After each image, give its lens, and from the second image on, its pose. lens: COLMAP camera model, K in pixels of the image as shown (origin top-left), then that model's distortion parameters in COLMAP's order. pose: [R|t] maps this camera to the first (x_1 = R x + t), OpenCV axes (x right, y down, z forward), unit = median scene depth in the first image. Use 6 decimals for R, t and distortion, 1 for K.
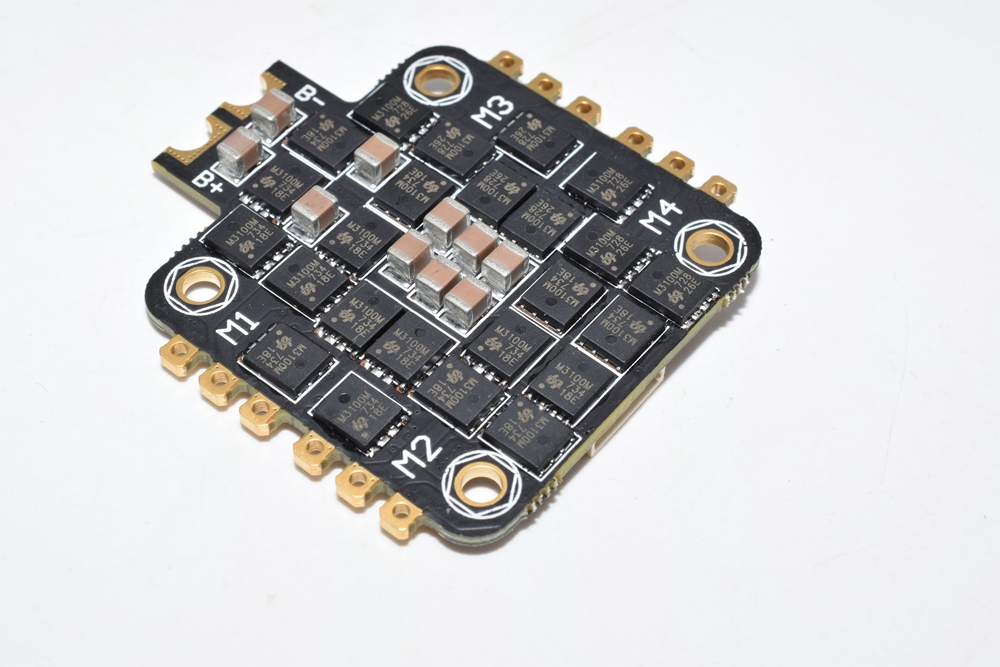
lens RADIAL K [[1875.5, 0, 500.0], [0, 1875.5, 333.5], [0, 0, 1]] dist [0.007311, 0.009267]
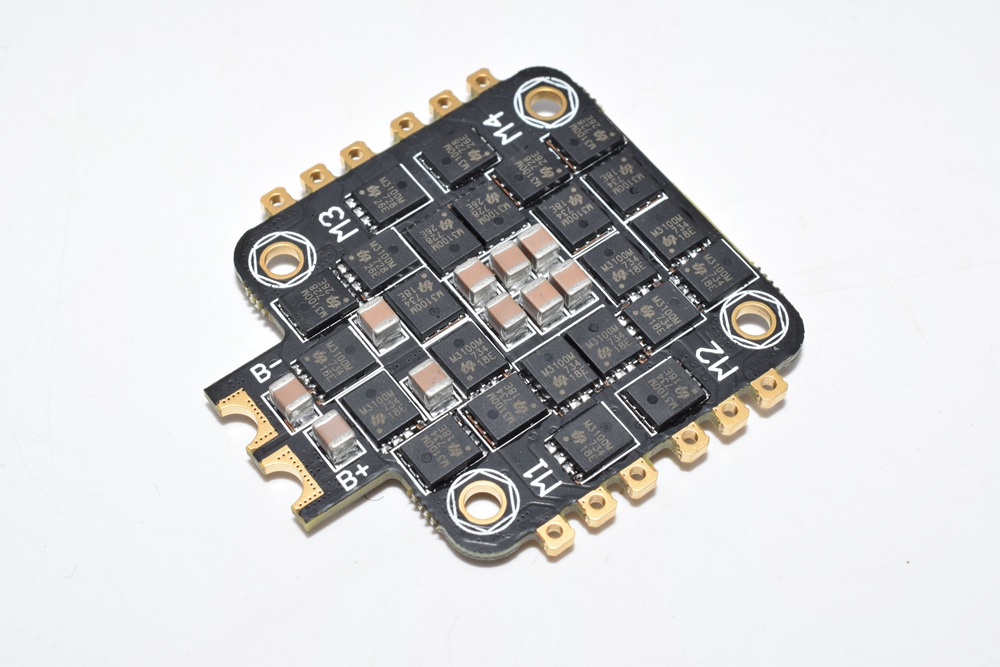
lens RADIAL K [[1875.5, 0, 500.0], [0, 1875.5, 333.5], [0, 0, 1]] dist [0.007311, 0.009267]
pose [[0.238985, -0.834024, 0.497283, -0.575480], [0.781484, 0.469165, 0.411299, -0.469426], [-0.576341, 0.290324, 0.763900, 0.193377]]
